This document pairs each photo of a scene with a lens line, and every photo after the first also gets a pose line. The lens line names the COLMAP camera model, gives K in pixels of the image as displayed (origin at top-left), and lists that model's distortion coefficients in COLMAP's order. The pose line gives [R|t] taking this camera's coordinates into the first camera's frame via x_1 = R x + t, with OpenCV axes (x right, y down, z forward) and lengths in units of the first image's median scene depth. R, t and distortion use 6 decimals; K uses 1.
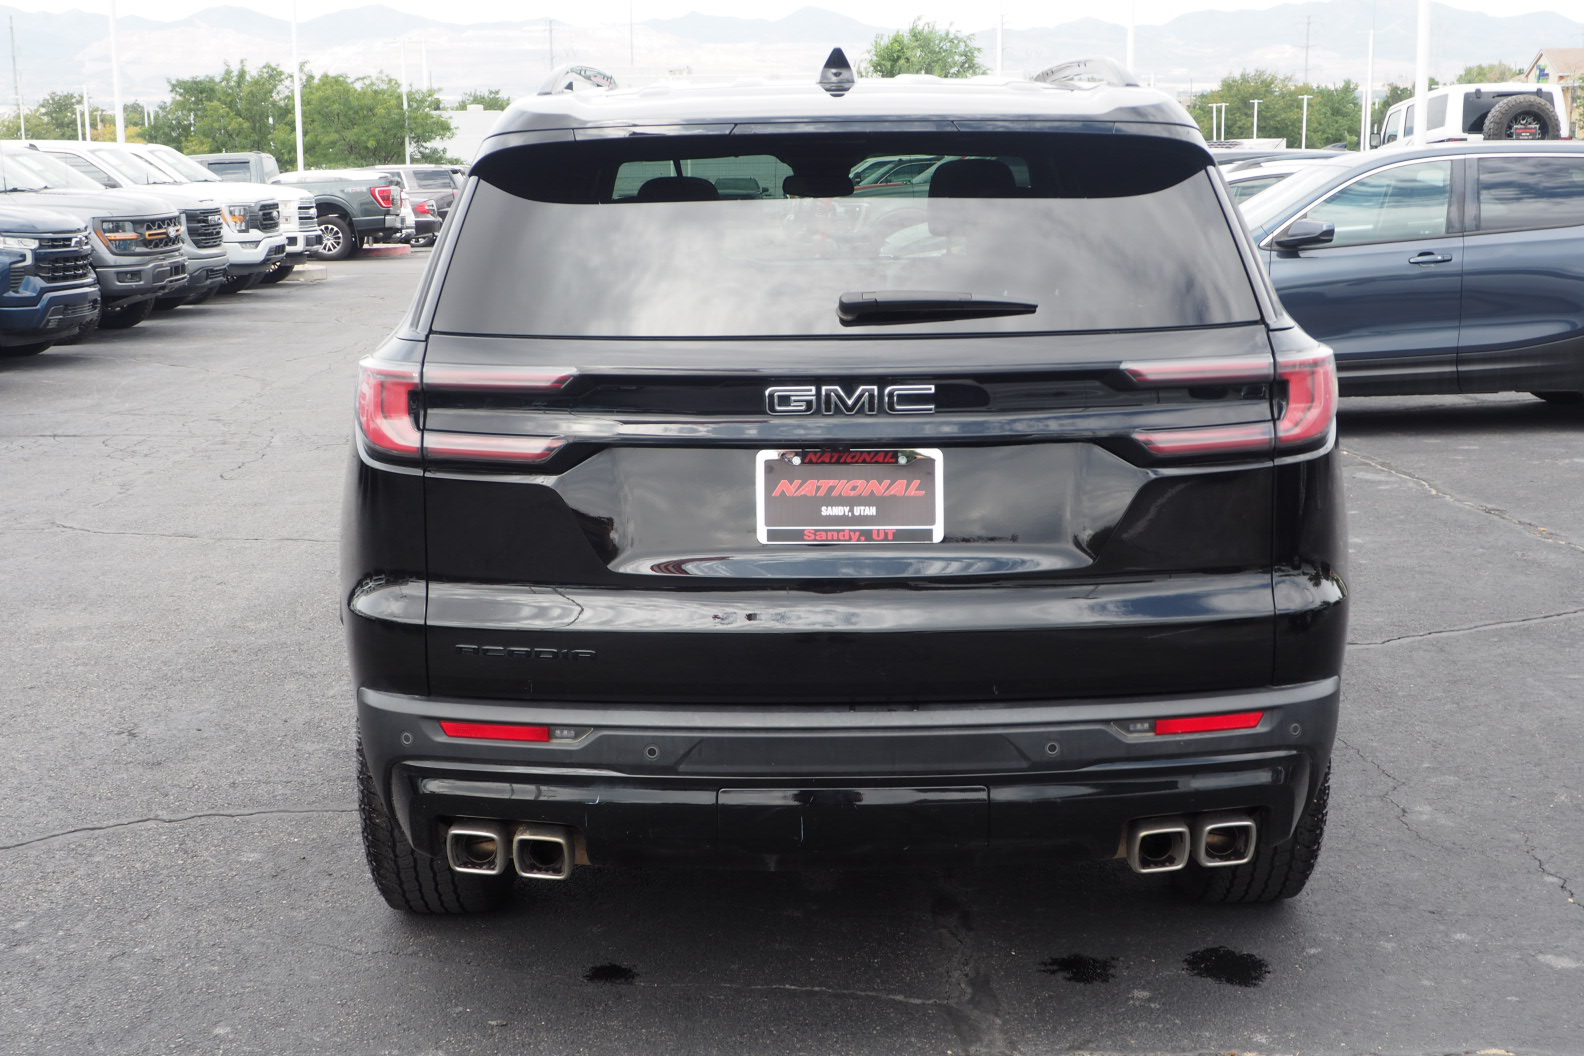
lens RADIAL K [[2124.7, 0, 789.2], [0, 2124.7, 519.6], [0, 0, 1]] dist [-0.020002, 0.000000]
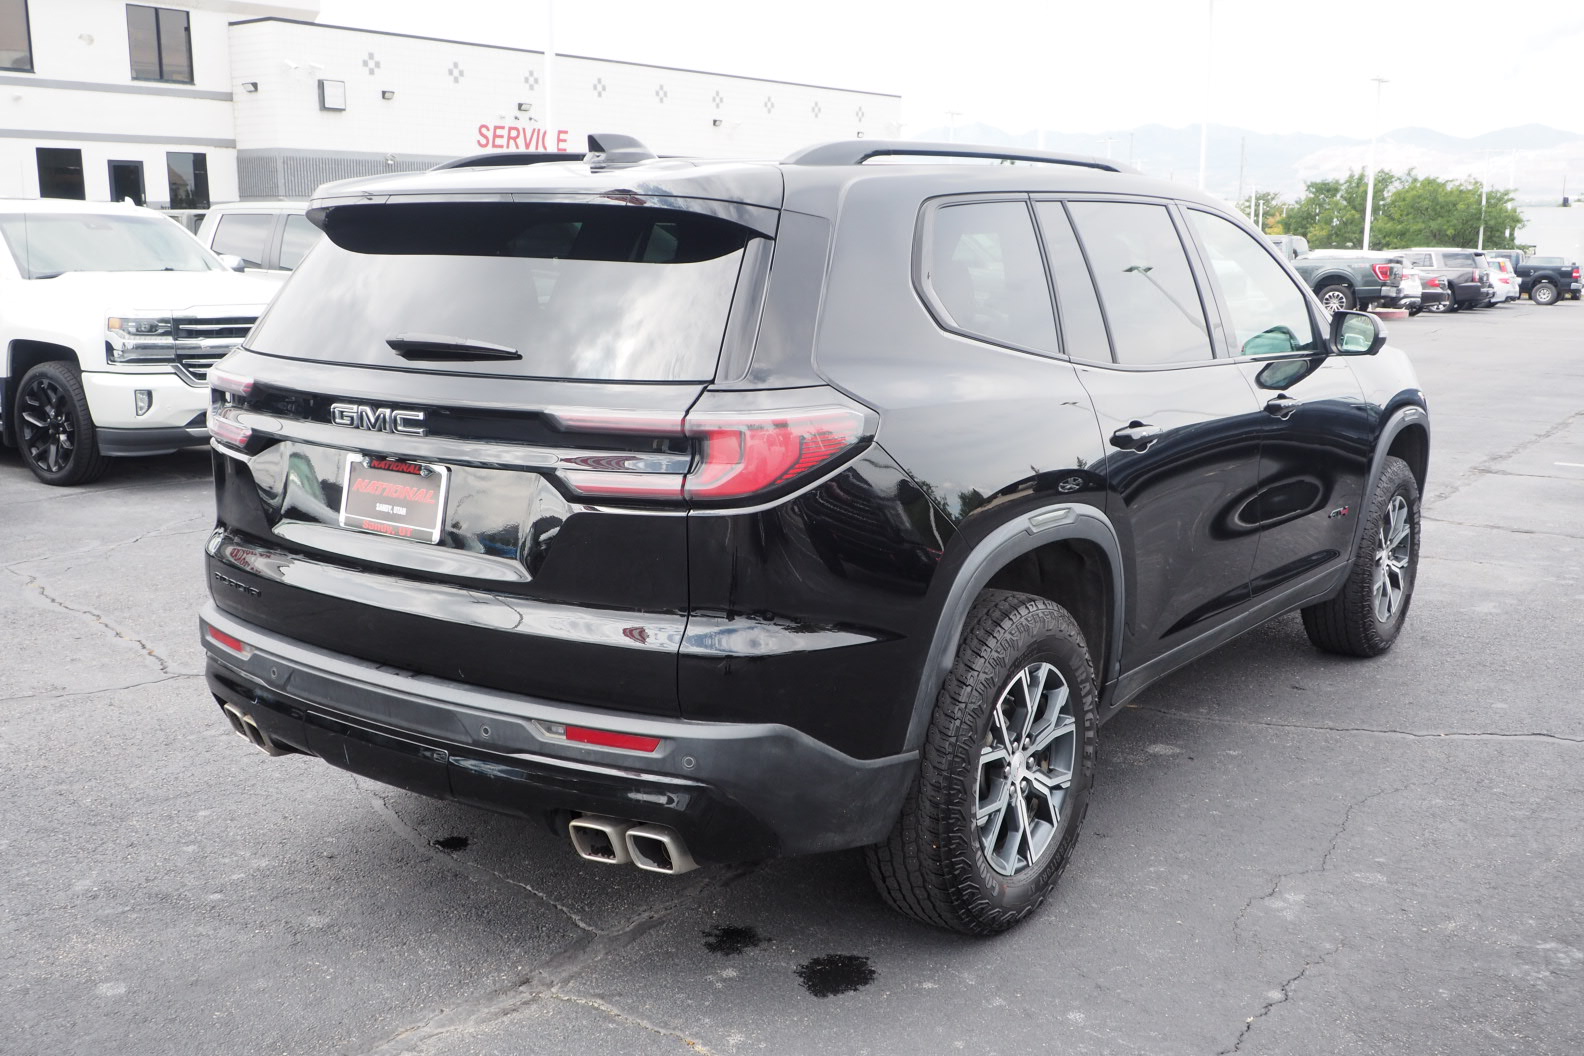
lens RADIAL K [[1533.7, 0, 801.4], [0, 1533.7, 535.5], [0, 0, 1]] dist [-0.016888, 0.000000]
pose [[0.811166, 0.128488, -0.570527, 0.728144], [-0.115881, 0.991536, 0.058545, -0.068331], [0.573220, 0.018623, 0.819190, 0.403877]]
